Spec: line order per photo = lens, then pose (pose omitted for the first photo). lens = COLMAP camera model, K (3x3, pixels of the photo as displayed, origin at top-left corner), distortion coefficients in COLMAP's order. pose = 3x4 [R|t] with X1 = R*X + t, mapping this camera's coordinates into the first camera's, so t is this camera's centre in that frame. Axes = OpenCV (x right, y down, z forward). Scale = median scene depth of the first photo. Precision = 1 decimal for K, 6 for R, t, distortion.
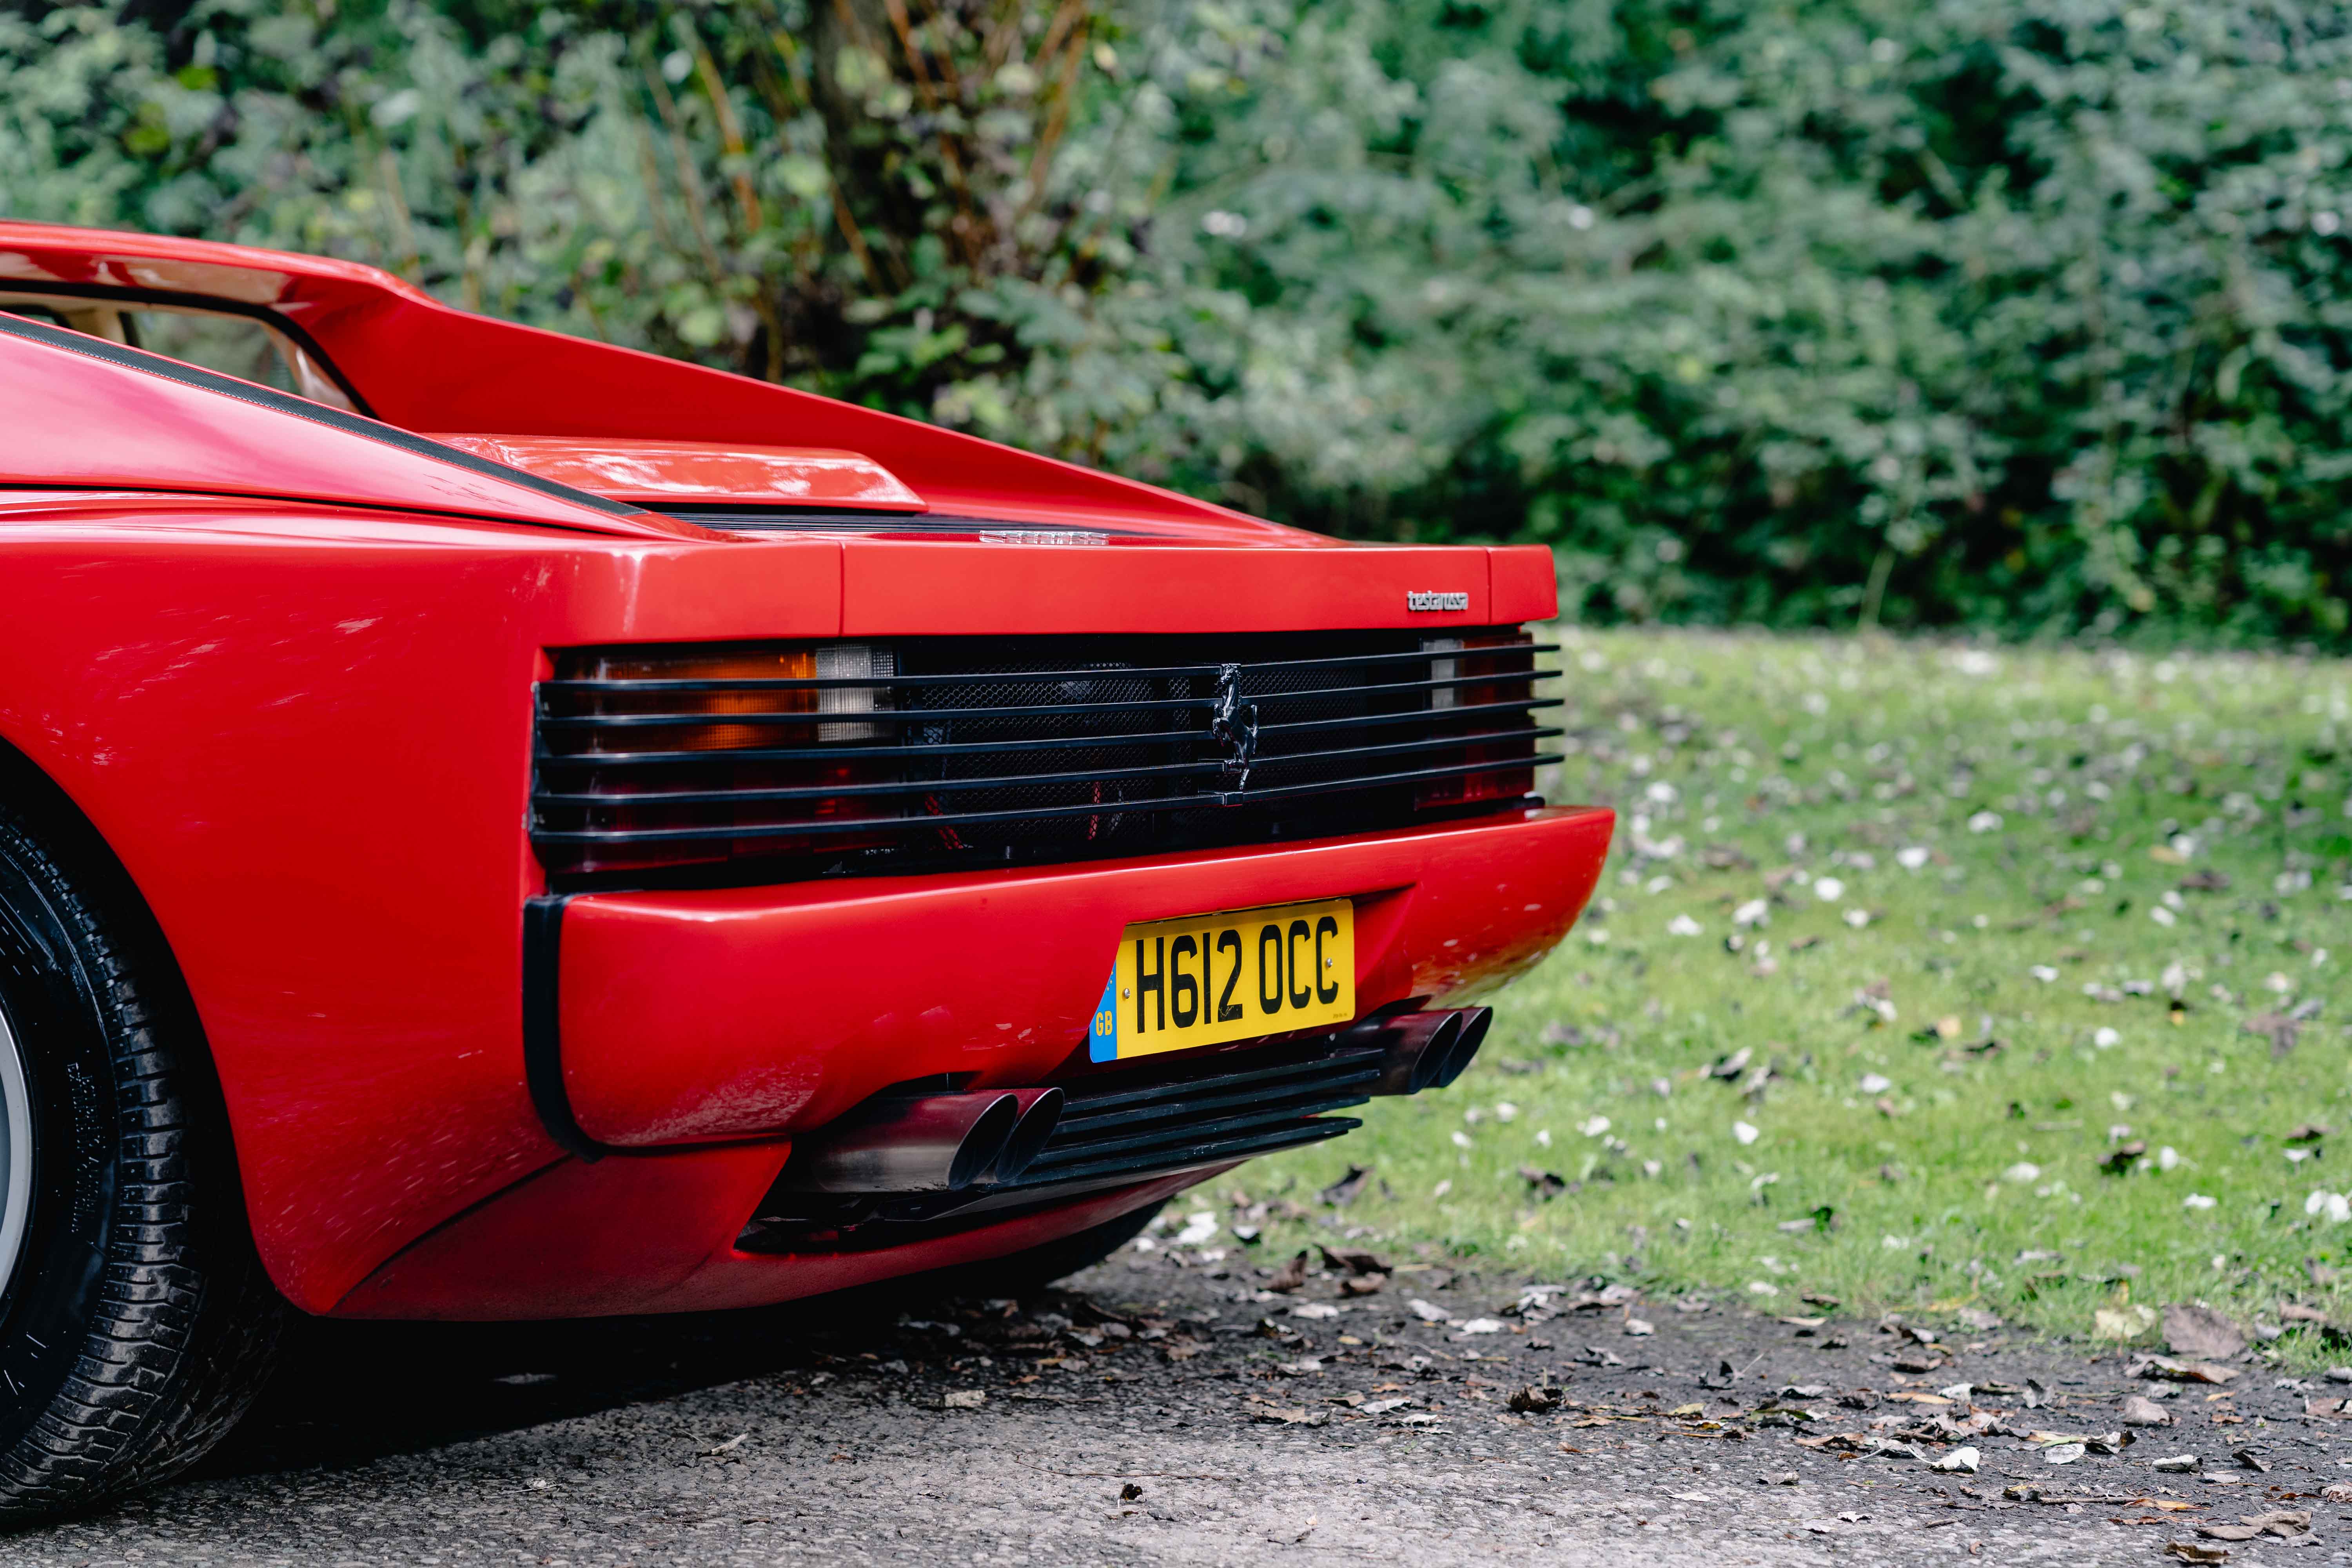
lens RADIAL K [[5632.4, 0, 1176.3], [0, 5632.4, 783.8], [0, 0, 1]] dist [0.011523, 0.000000]
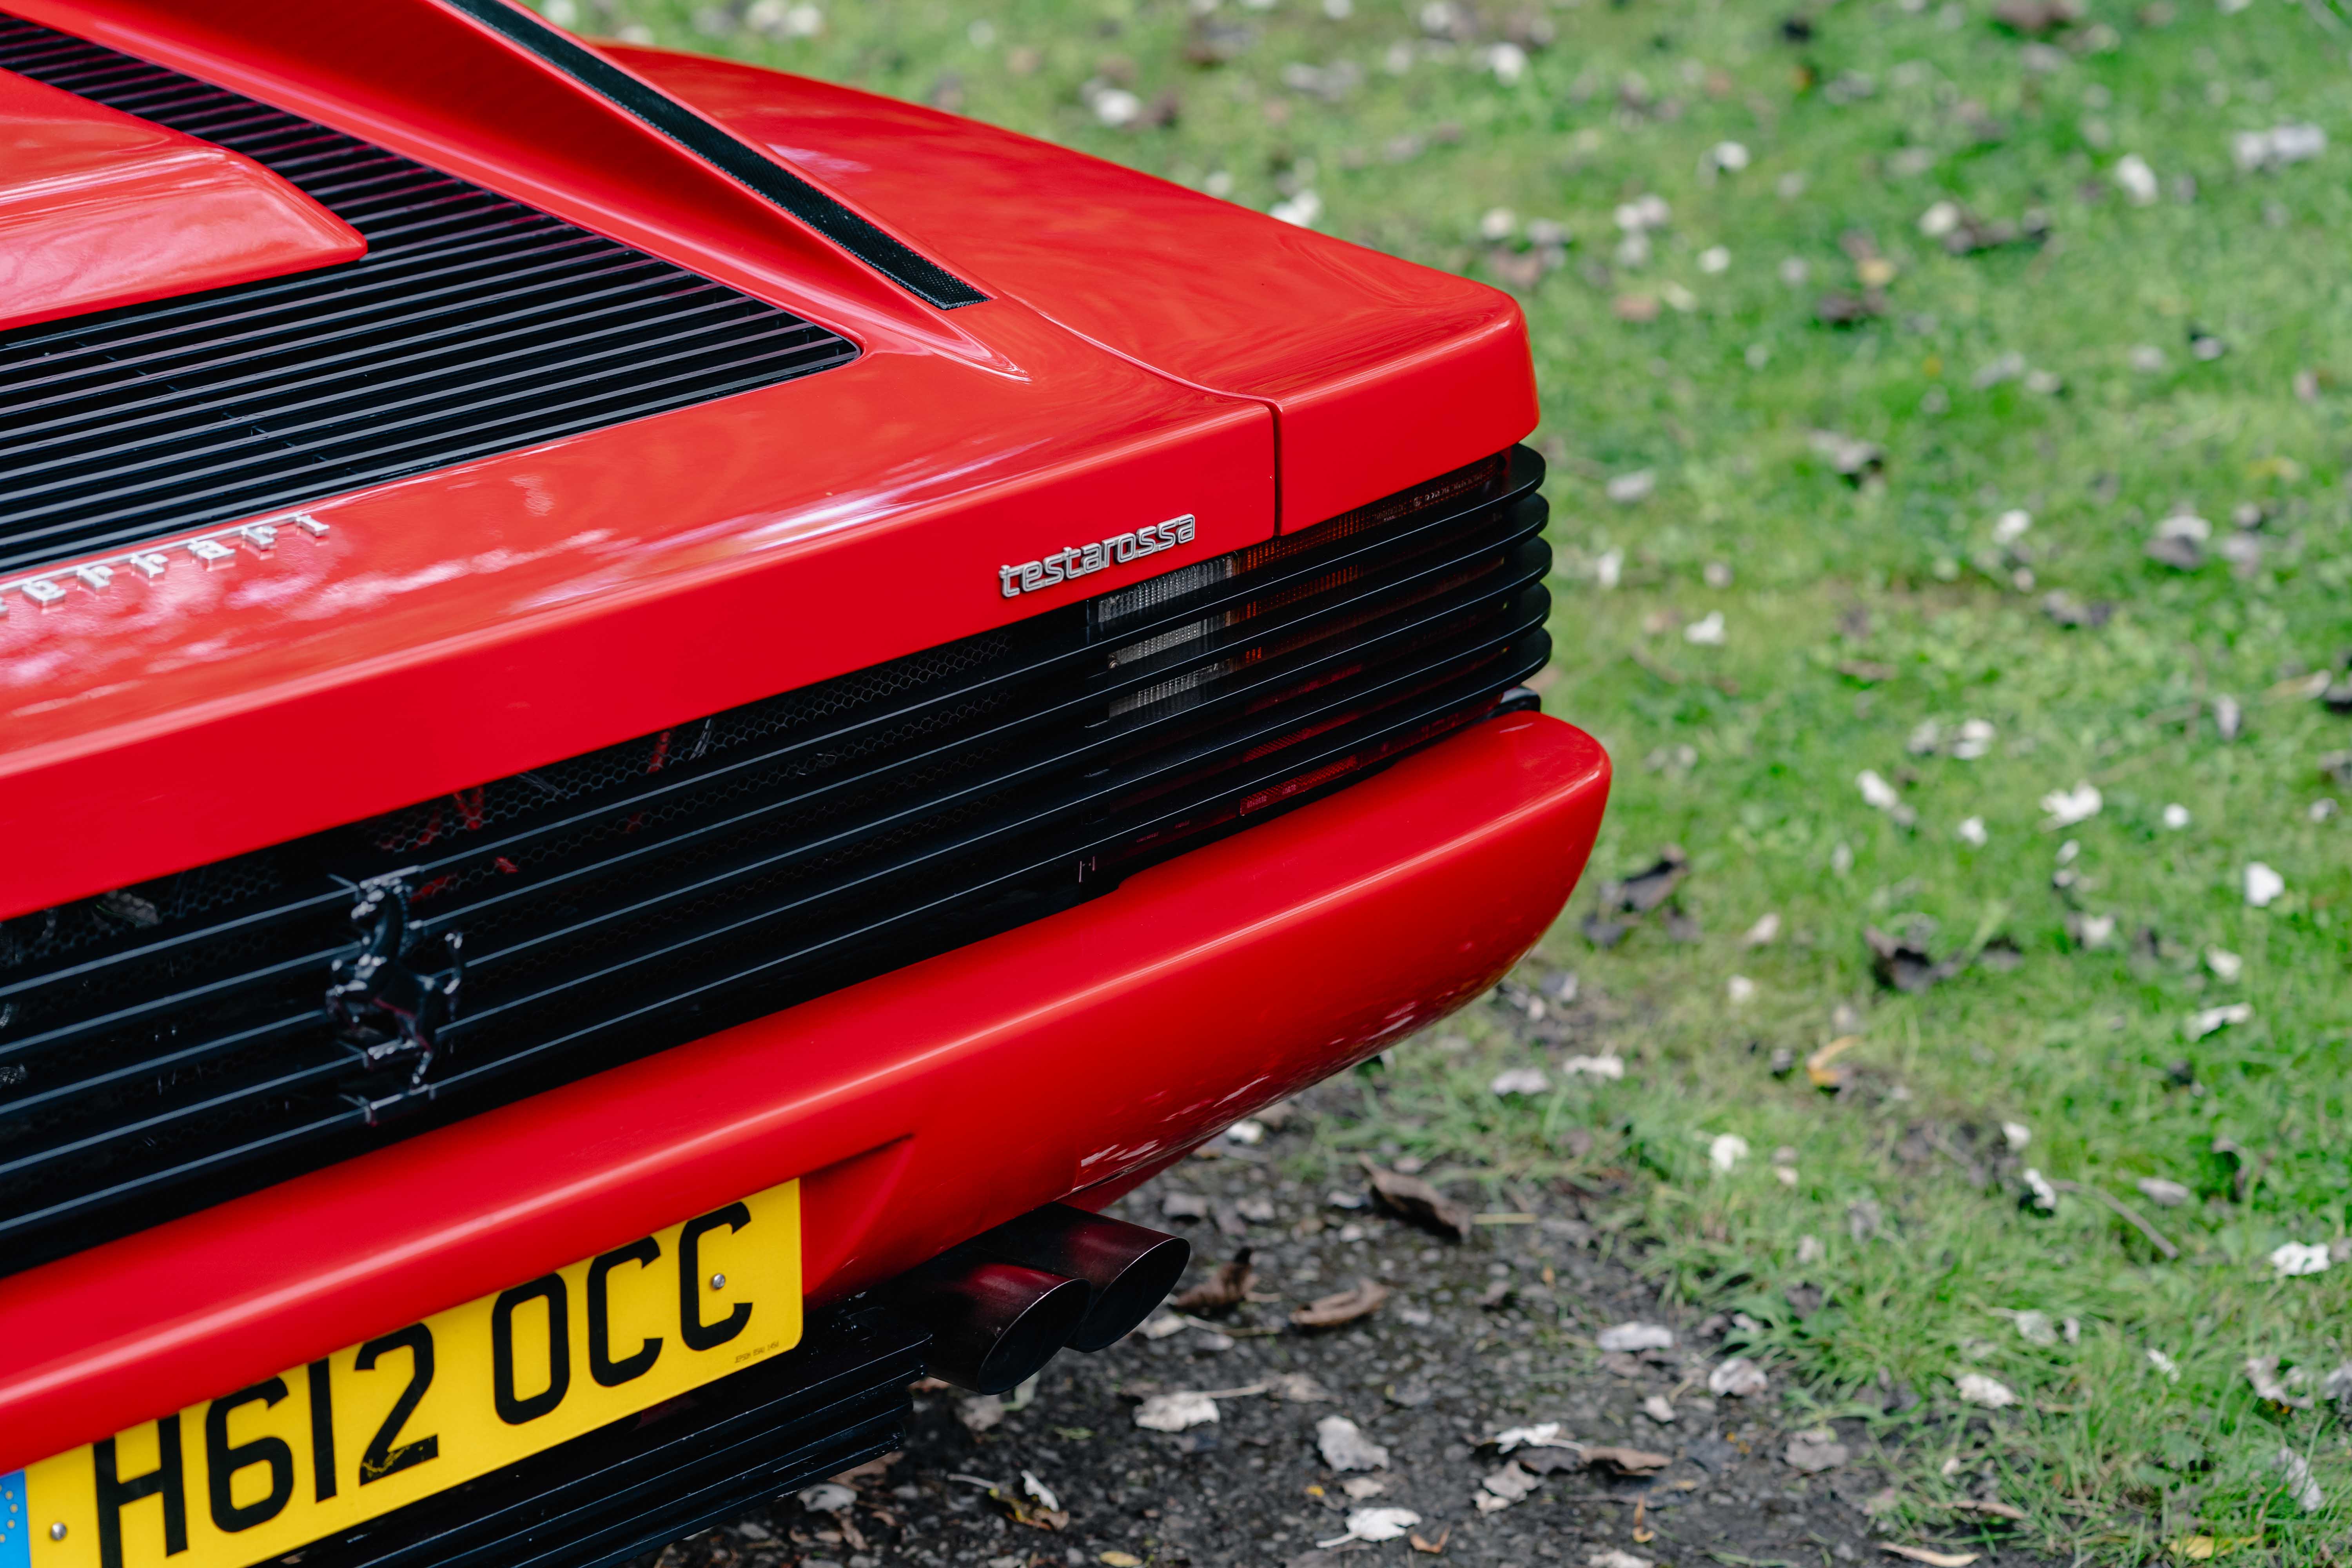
lens RADIAL K [[5632.4, 0, 1178.2], [0, 5632.4, 782.3], [0, 0, 1]] dist [0.011523, 0.000000]
pose [[0.945671, 0.121993, -0.301371, 0.239519], [-0.024610, 0.951136, 0.307790, -0.195098], [0.324193, -0.283652, 0.902464, 0.519269]]
